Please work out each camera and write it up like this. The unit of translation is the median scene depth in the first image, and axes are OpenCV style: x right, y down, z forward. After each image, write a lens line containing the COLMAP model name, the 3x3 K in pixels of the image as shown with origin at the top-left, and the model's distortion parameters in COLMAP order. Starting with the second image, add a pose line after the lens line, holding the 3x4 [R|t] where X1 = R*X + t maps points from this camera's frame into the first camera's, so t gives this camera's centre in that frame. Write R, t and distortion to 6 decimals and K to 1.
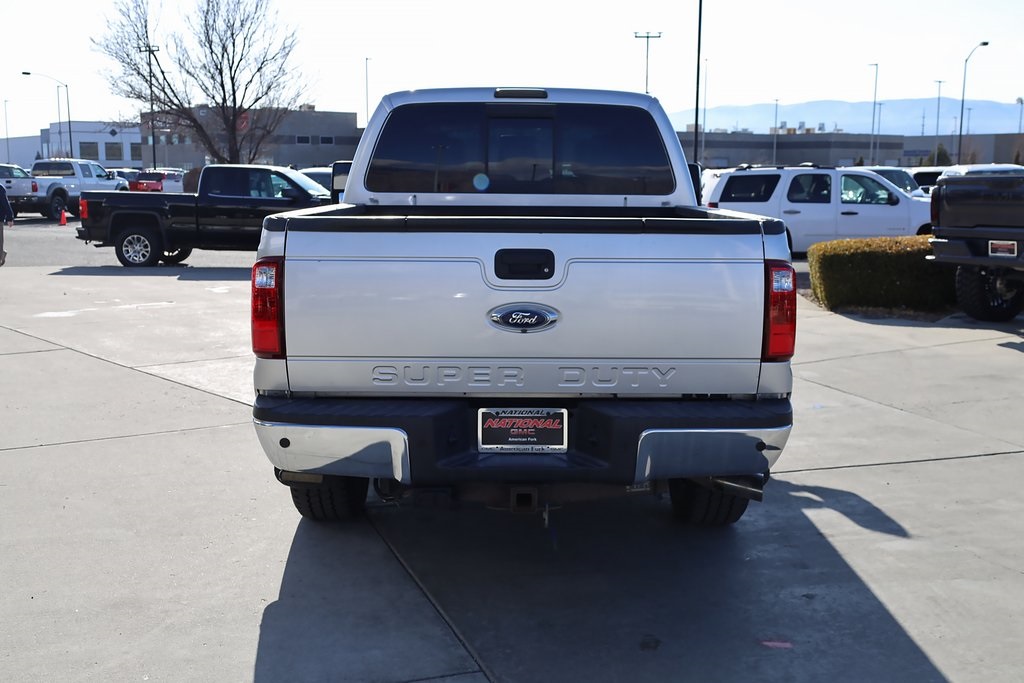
lens RADIAL K [[1105.7, 0, 512.0], [0, 1105.7, 341.5], [0, 0, 1]] dist [-0.011556, -0.004186]
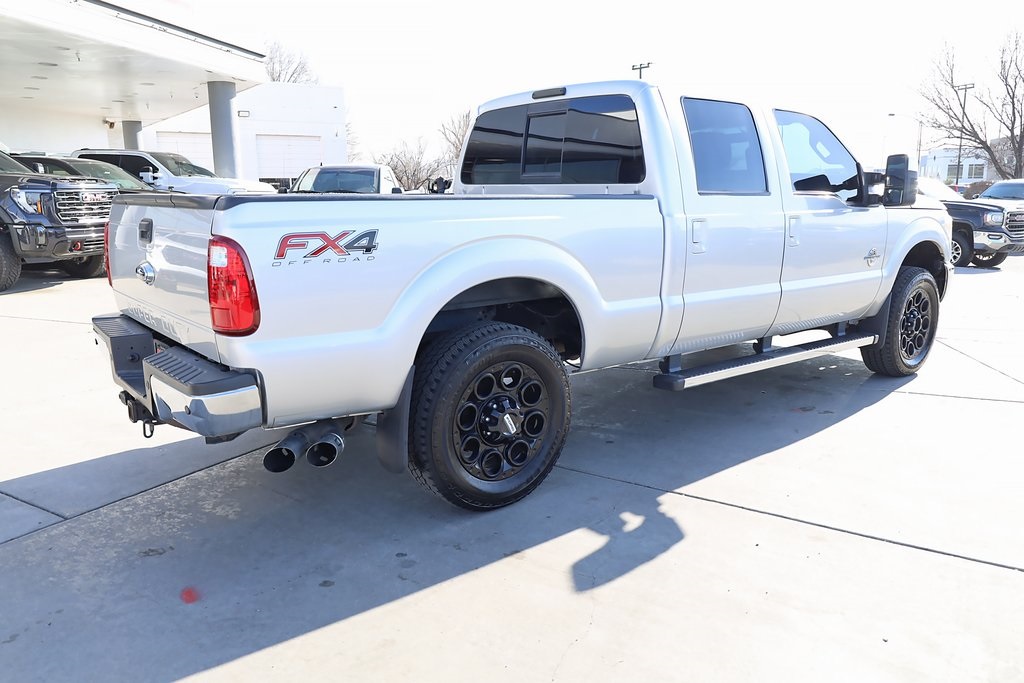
lens RADIAL K [[784.7, 0, 512.0], [0, 784.7, 341.5], [0, 0, 1]] dist [0.004607, 0.003710]
pose [[0.603142, 0.139377, -0.785362, 0.674802], [-0.113127, 0.989609, 0.088746, -0.046661], [0.789571, 0.035319, 0.612642, 0.530218]]
